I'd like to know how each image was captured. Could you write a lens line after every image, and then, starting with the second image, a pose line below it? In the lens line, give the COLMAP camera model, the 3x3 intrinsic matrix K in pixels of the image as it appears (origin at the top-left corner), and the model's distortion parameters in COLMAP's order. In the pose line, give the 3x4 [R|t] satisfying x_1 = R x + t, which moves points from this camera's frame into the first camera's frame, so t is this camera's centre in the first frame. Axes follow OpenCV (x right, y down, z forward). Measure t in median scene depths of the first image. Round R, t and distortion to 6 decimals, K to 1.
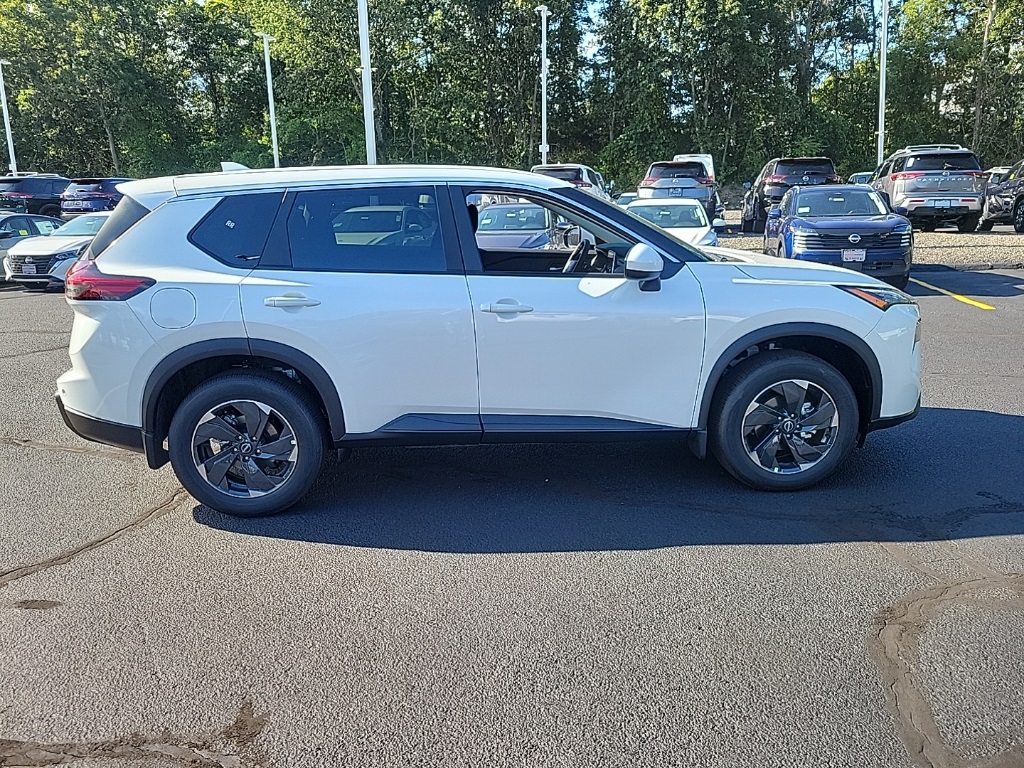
lens RADIAL K [[777.7, 0, 507.9], [0, 777.7, 379.0], [0, 0, 1]] dist [0.037845, -0.026945]
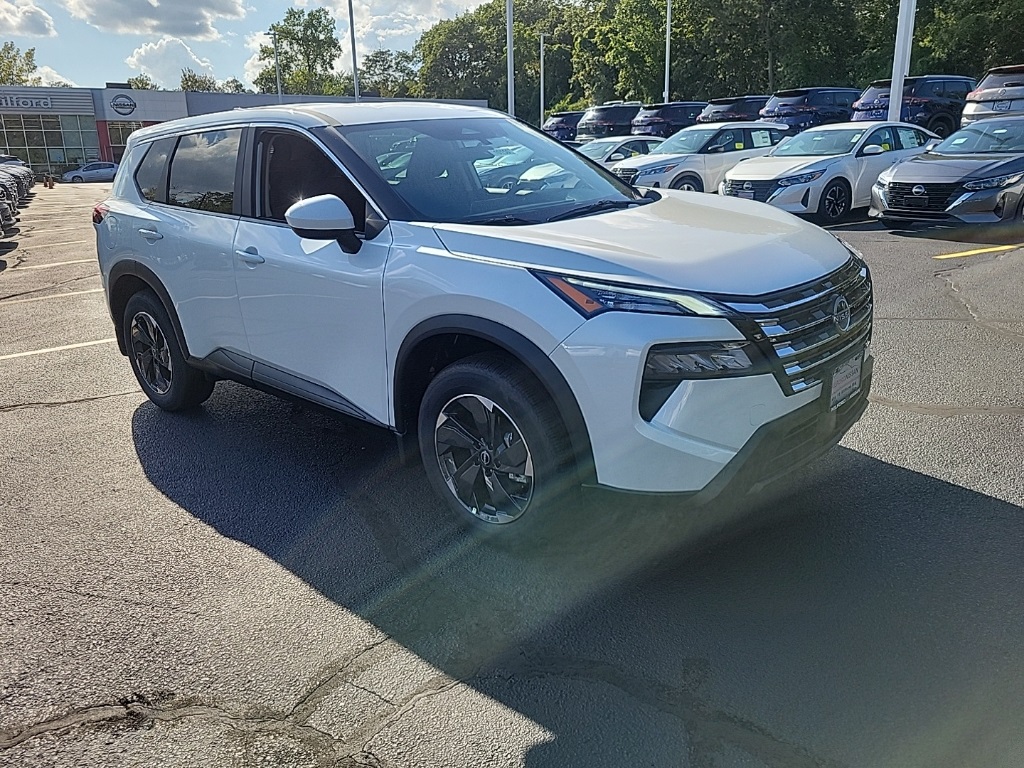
lens RADIAL K [[777.7, 0, 507.6], [0, 777.7, 376.5], [0, 0, 1]] dist [0.037845, -0.026945]
pose [[0.686234, 0.197826, -0.699963, 0.859956], [-0.128749, 0.980146, 0.150789, -0.123774], [0.715896, -0.013357, 0.698079, 0.510903]]
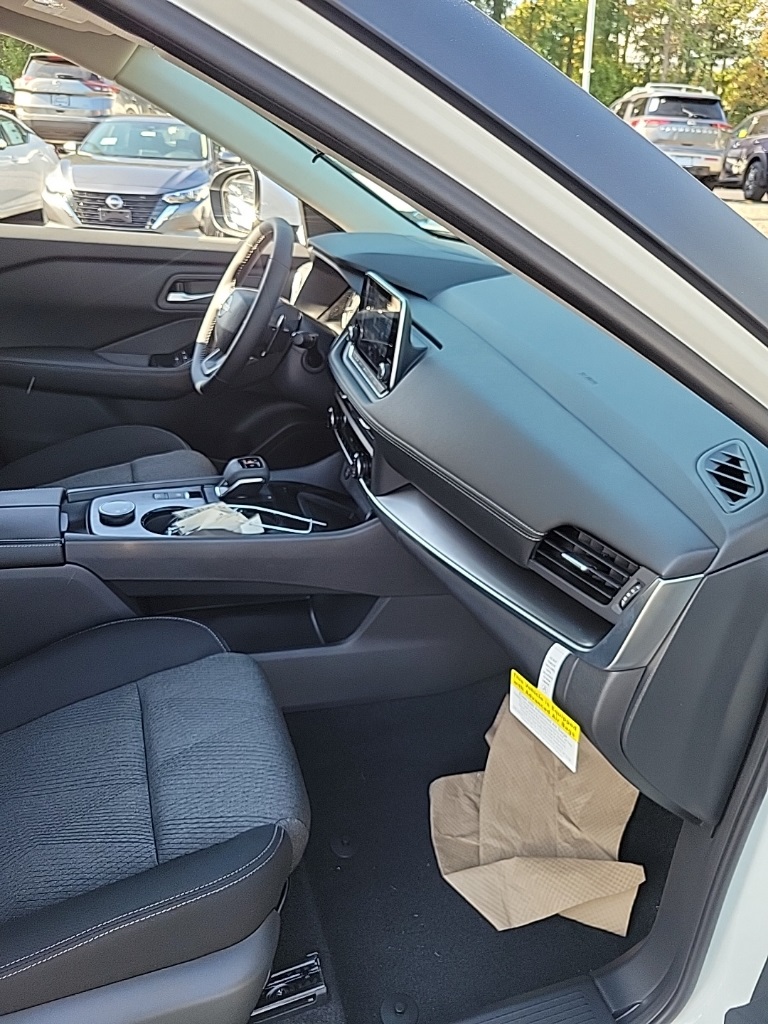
lens RADIAL K [[777.7, 0, 404.1], [0, 777.7, 508.4], [0, 0, 1]] dist [0.037845, -0.026945]
pose [[0.963500, -0.048506, 0.263277, 0.075411], [-0.011290, 0.975212, 0.220986, -0.168364], [-0.267470, -0.215893, 0.939069, 0.833427]]
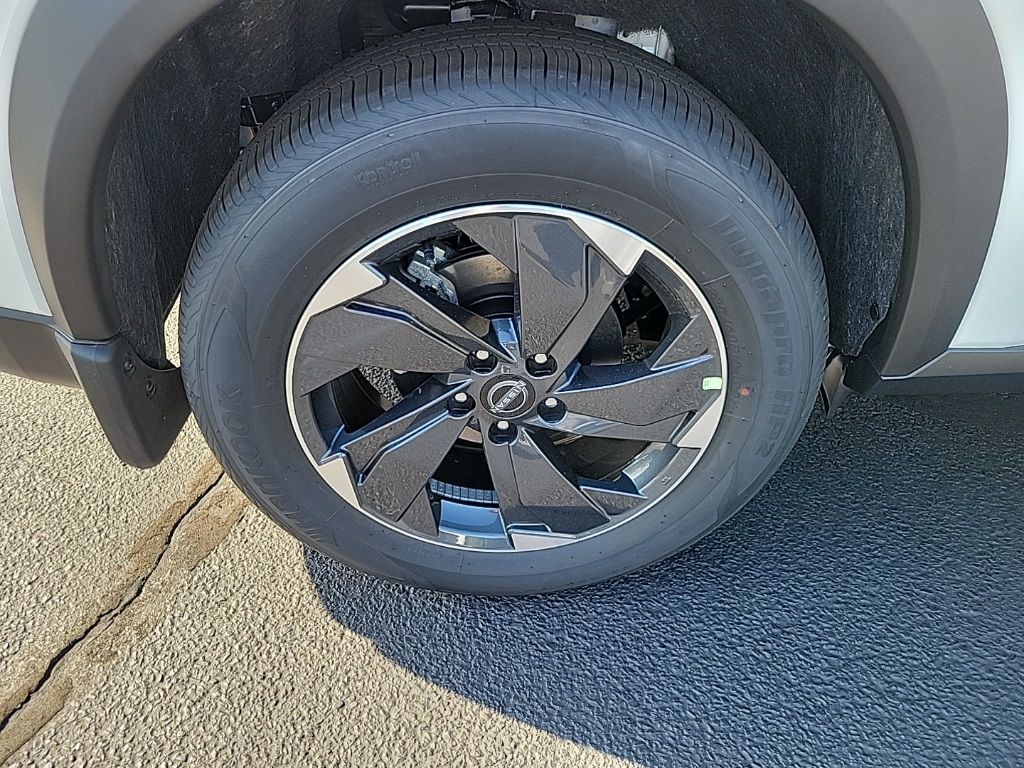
lens RADIAL K [[777.7, 0, 514.9], [0, 777.7, 383.2], [0, 0, 1]] dist [0.037845, -0.026945]
pose [[0.999695, 0.022018, -0.011190, -0.314744], [-0.014936, 0.899769, 0.436111, -0.018335], [0.019671, -0.435811, 0.899823, 0.749197]]
